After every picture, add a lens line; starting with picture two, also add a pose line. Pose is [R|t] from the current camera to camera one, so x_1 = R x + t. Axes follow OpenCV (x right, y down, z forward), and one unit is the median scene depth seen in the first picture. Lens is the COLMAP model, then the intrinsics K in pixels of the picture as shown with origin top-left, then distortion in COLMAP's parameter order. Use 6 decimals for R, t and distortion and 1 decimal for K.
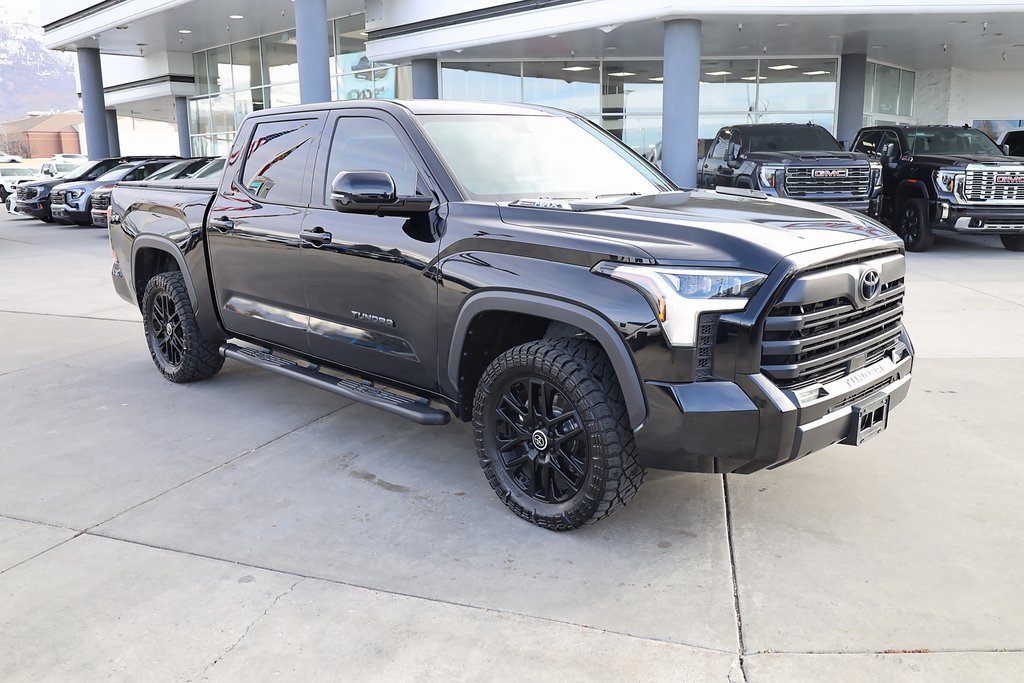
lens RADIAL K [[848.2, 0, 509.4], [0, 848.2, 341.5], [0, 0, 1]] dist [-0.004531, -0.007684]
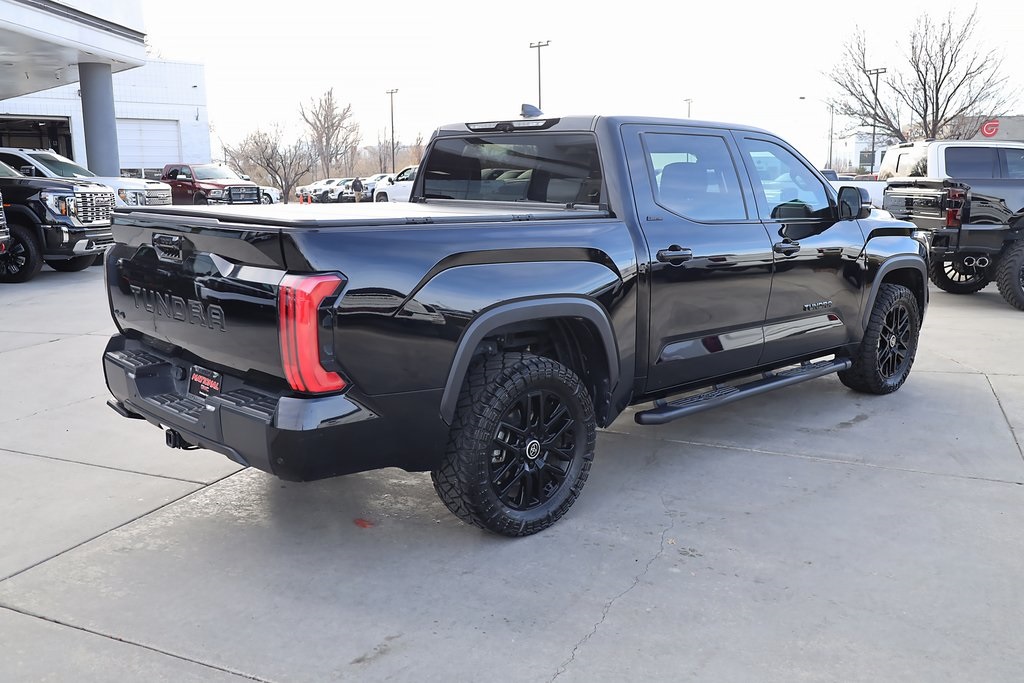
lens RADIAL K [[907.8, 0, 516.6], [0, 907.8, 340.2], [0, 0, 1]] dist [0.006427, 0.004429]
pose [[0.000997, -0.168939, 0.985626, -0.529001], [0.209729, 0.963741, 0.164976, -0.103721], [-0.977759, 0.206550, 0.036392, 0.497121]]
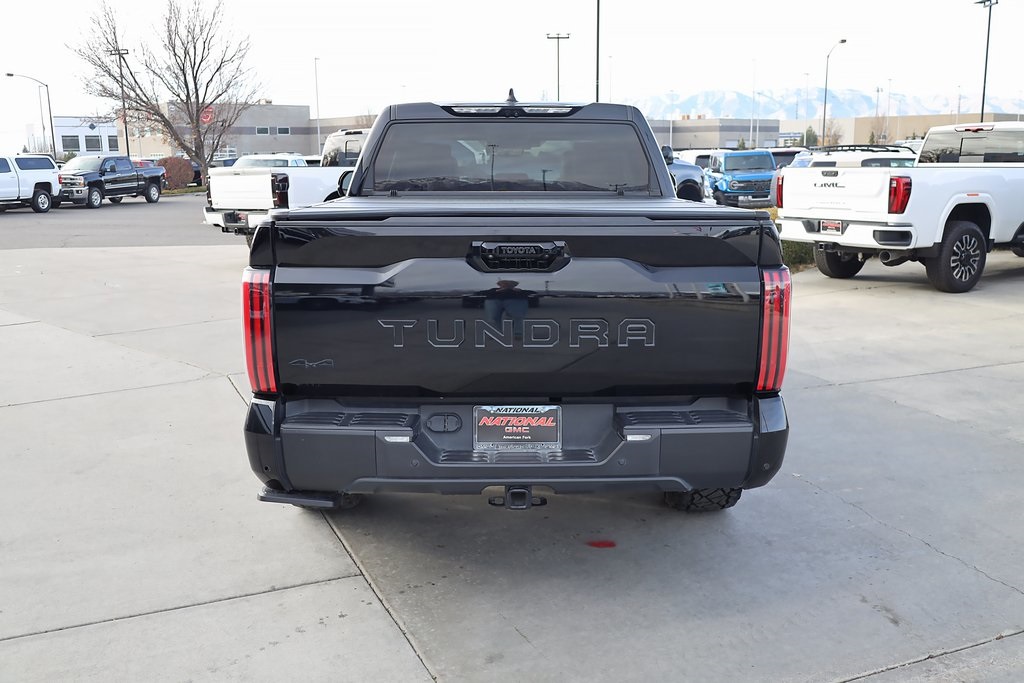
lens RADIAL K [[941.9, 0, 510.3], [0, 941.9, 345.2], [0, 0, 1]] dist [-0.027044, 0.000000]
pose [[-0.727283, -0.120447, 0.675686, -0.389221], [0.157926, 0.928696, 0.335534, -0.172922], [-0.667921, 0.350737, -0.656403, 0.798036]]
